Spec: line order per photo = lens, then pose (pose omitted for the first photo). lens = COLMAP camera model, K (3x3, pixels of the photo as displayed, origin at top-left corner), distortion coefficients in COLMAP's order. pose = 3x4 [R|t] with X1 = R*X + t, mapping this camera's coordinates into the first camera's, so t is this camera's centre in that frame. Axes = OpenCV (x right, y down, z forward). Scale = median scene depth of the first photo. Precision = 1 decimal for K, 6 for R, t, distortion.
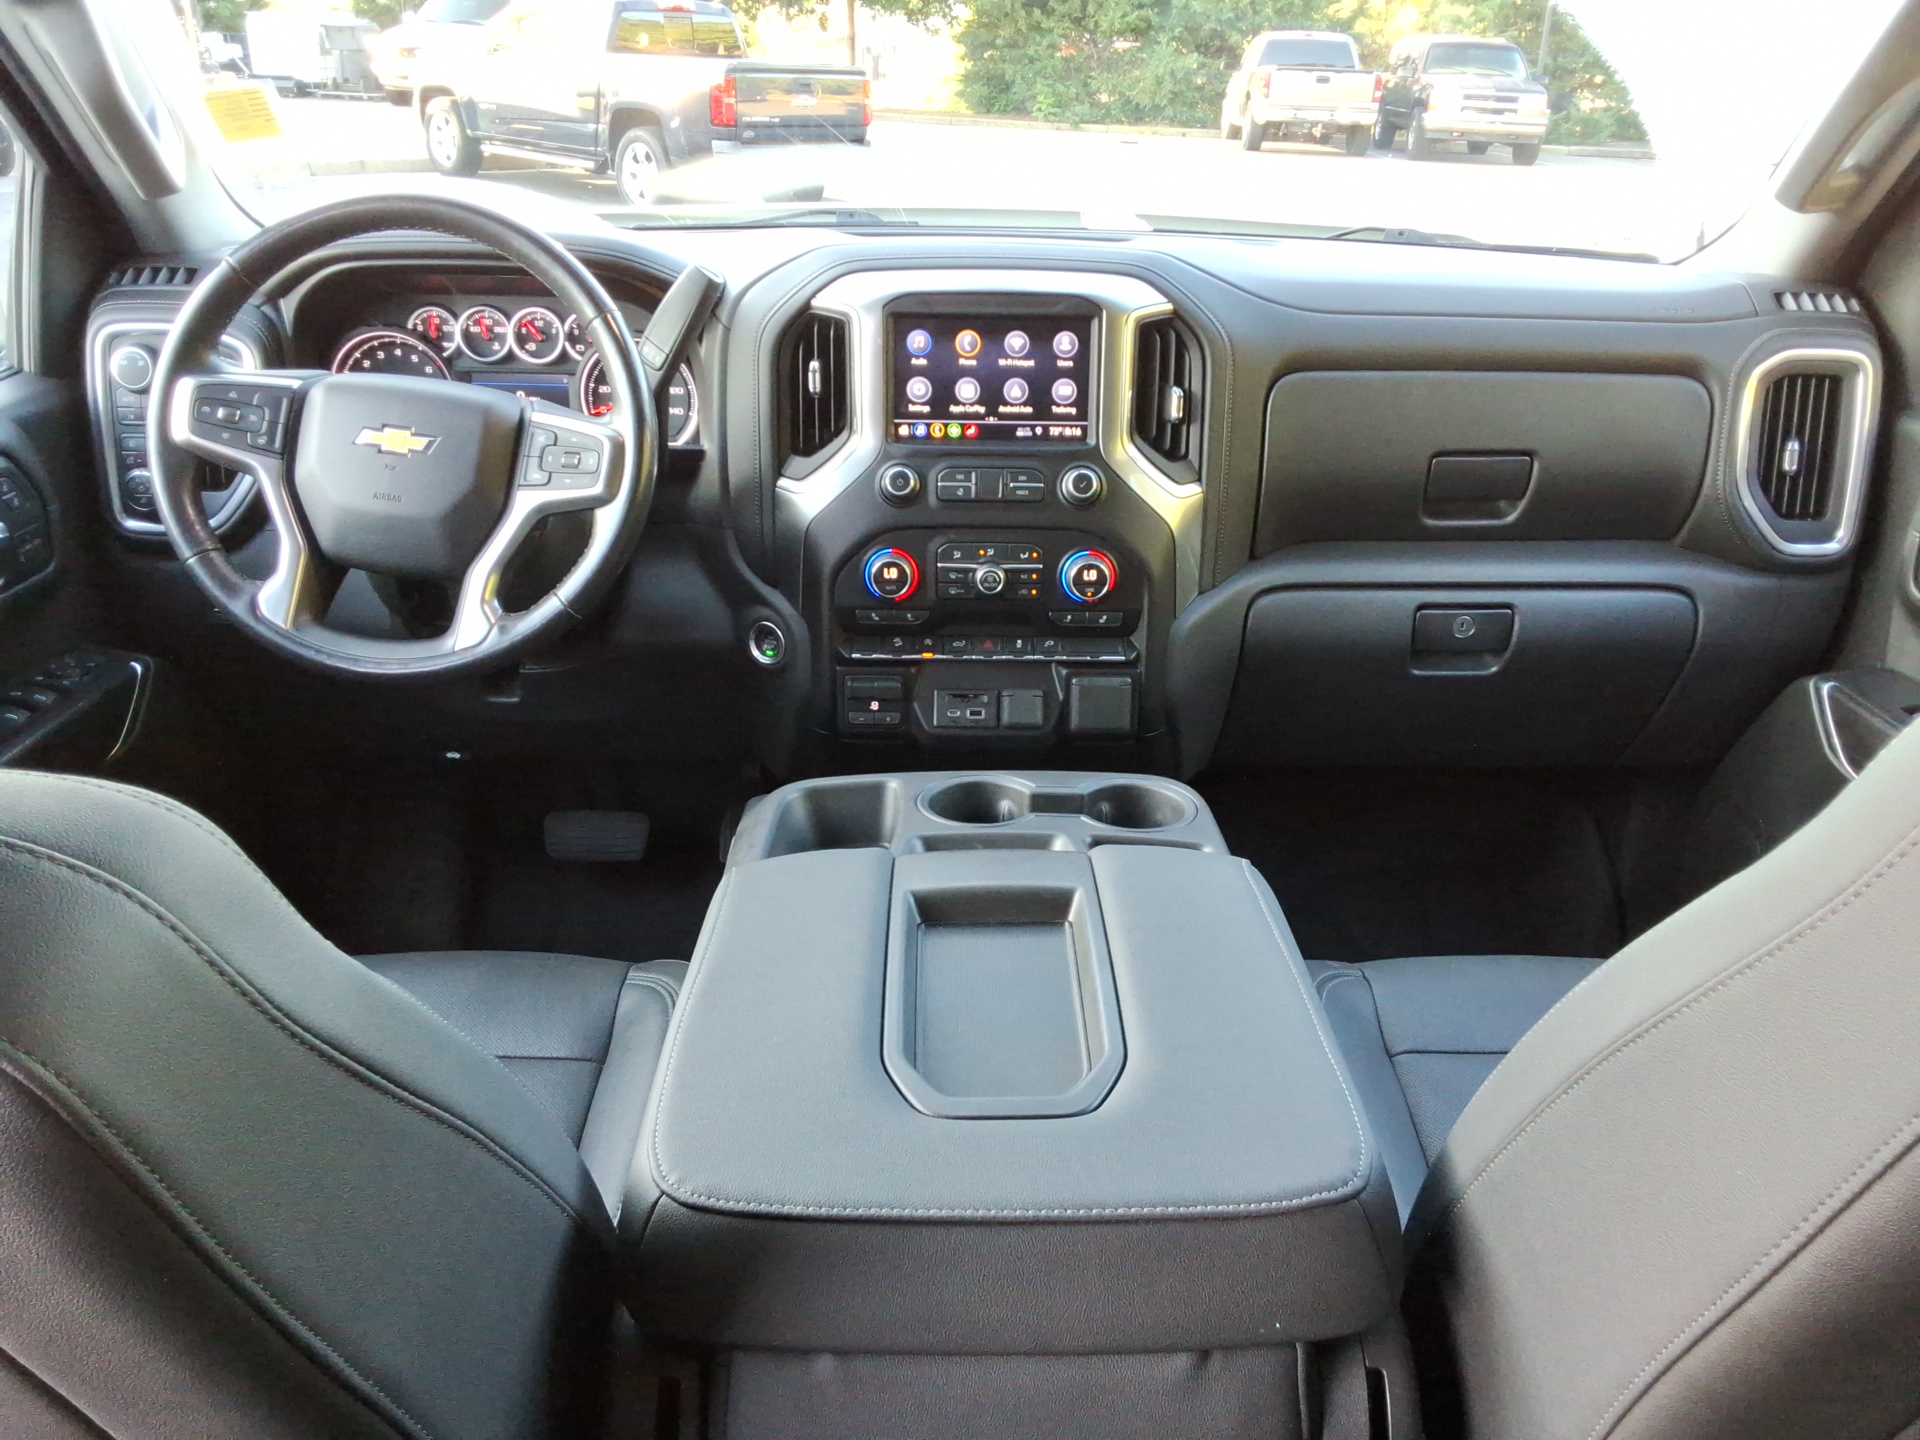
lens RADIAL K [[1528.0, 0, 973.3], [0, 1528.0, 720.2], [0, 0, 1]] dist [0.047423, -0.051994]
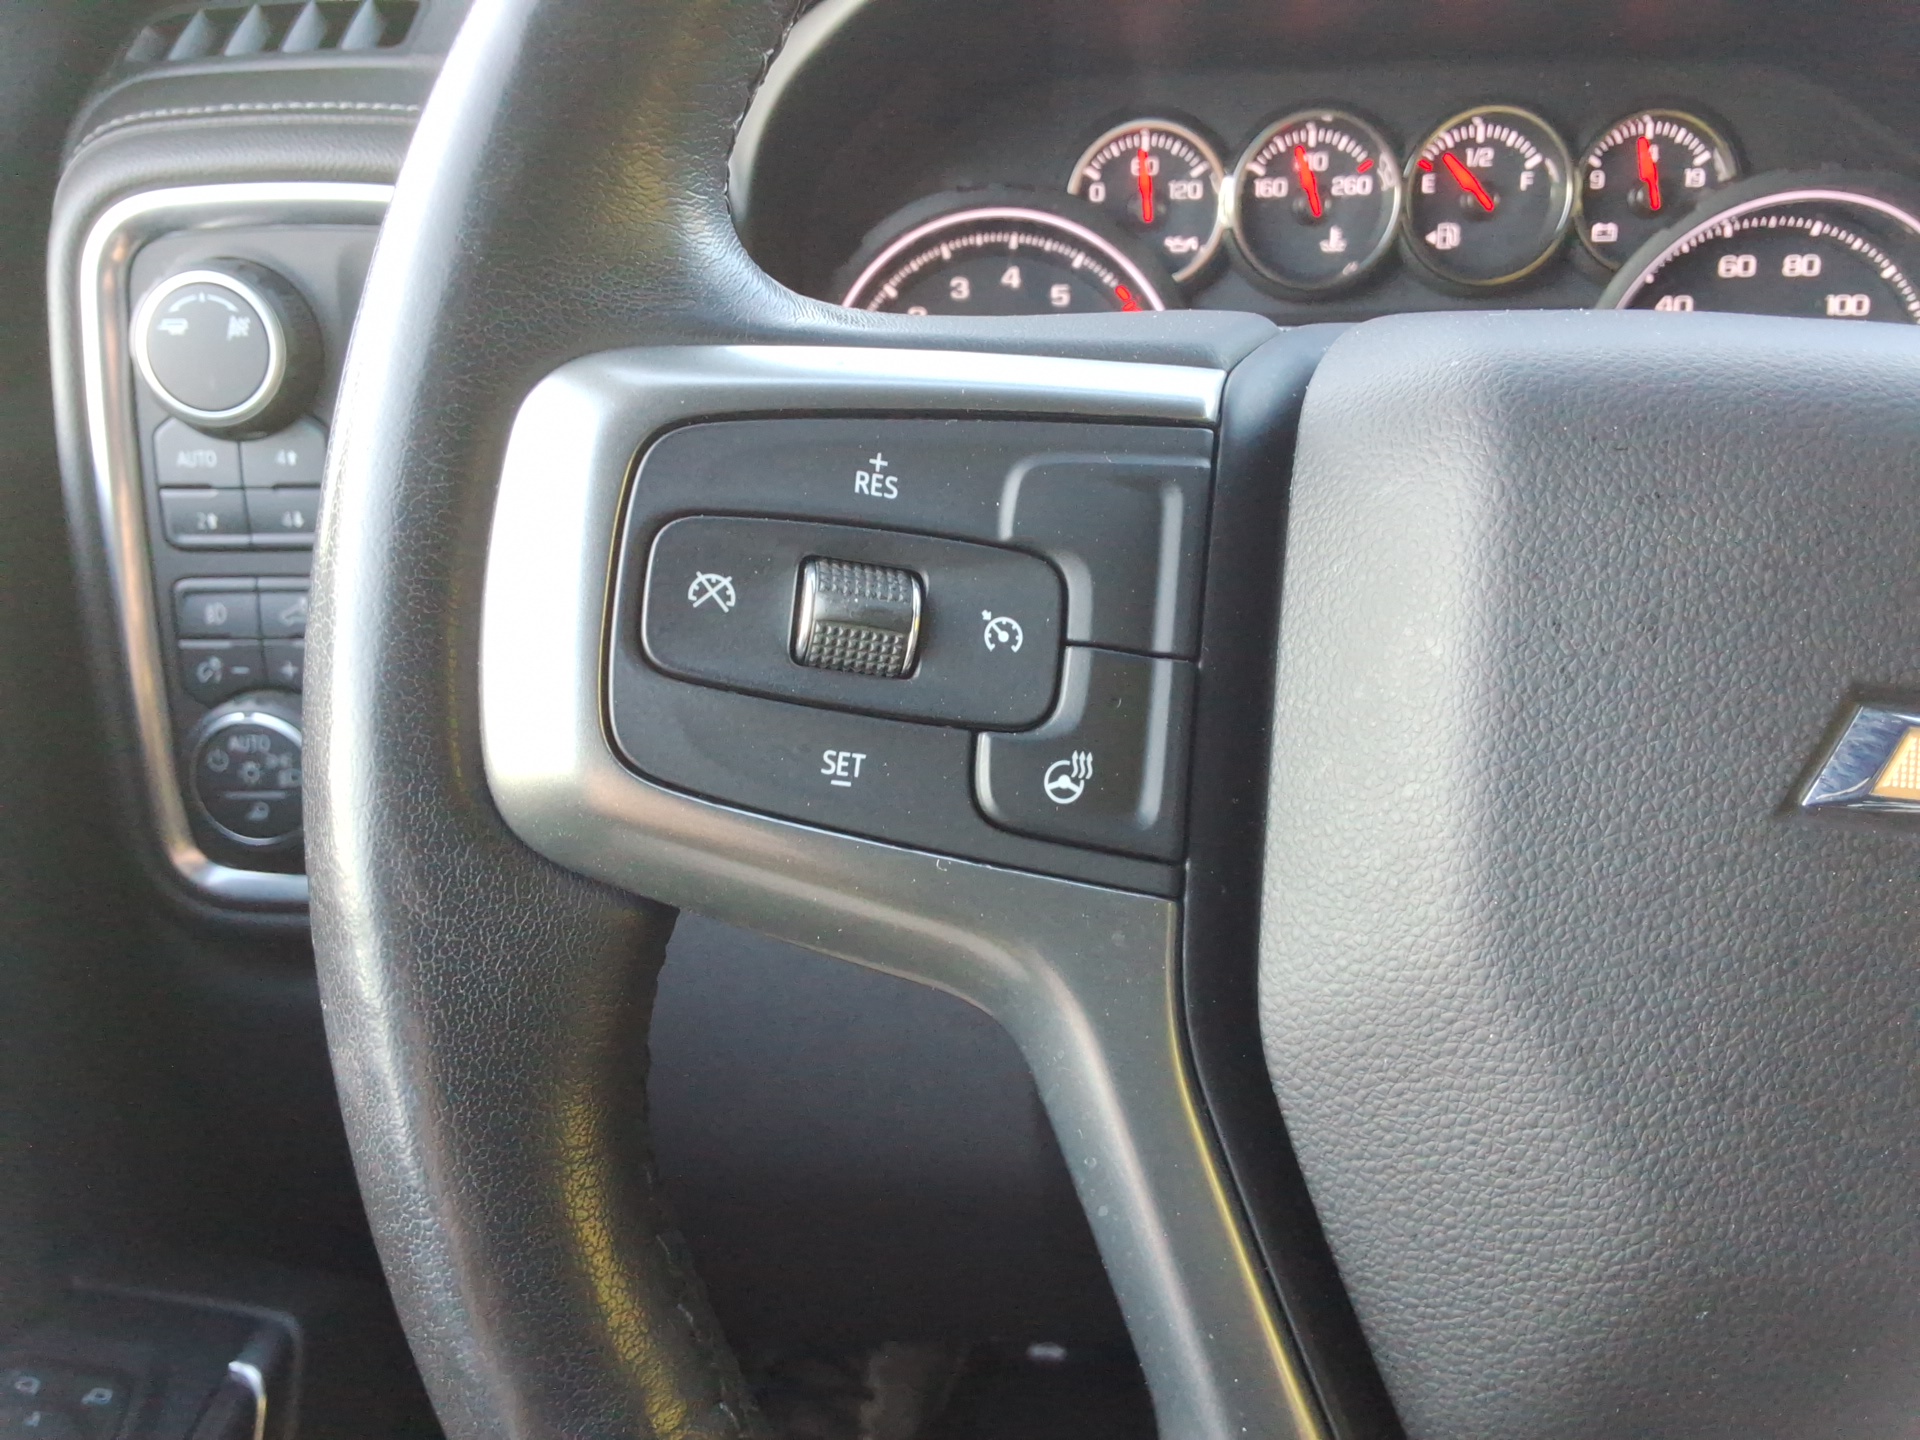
lens RADIAL K [[1542.3, 0, 977.0], [0, 1542.3, 718.1], [0, 0, 1]] dist [0.099190, -0.153439]
pose [[0.998519, -0.021284, -0.050076, -0.395683], [0.021811, 0.999712, 0.010000, -0.161947], [0.049849, -0.011077, 0.998695, 0.727467]]
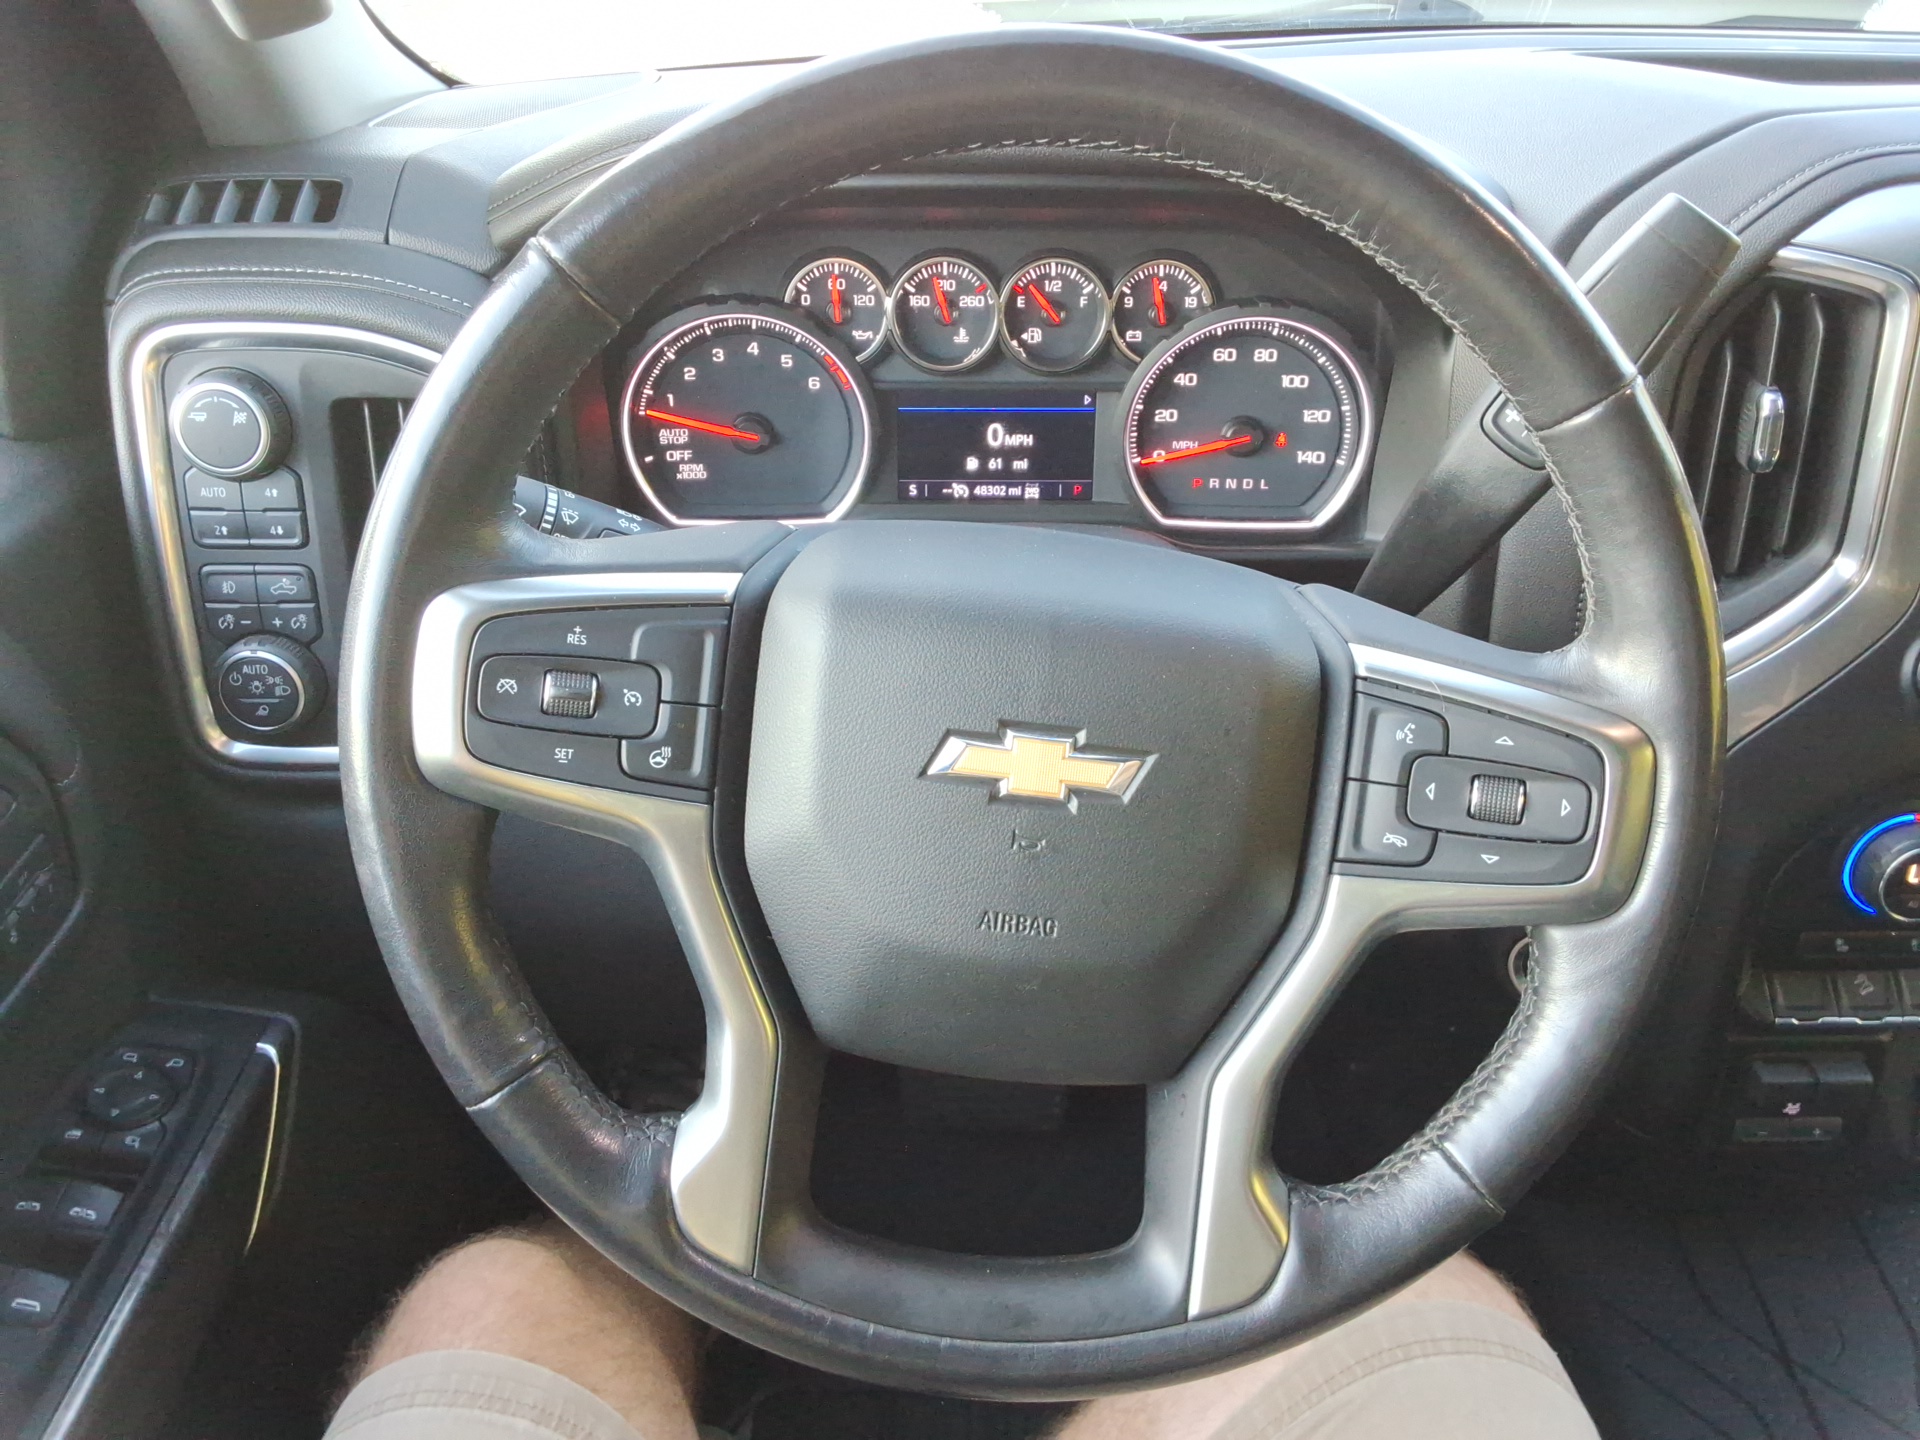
lens RADIAL K [[1525.3, 0, 974.4], [0, 1525.3, 706.8], [0, 0, 1]] dist [0.085770, -0.069664]
pose [[0.999945, -0.009322, 0.004800, -0.332145], [0.008587, 0.990759, 0.135361, -0.207371], [-0.006017, -0.135312, 0.990785, 0.548051]]
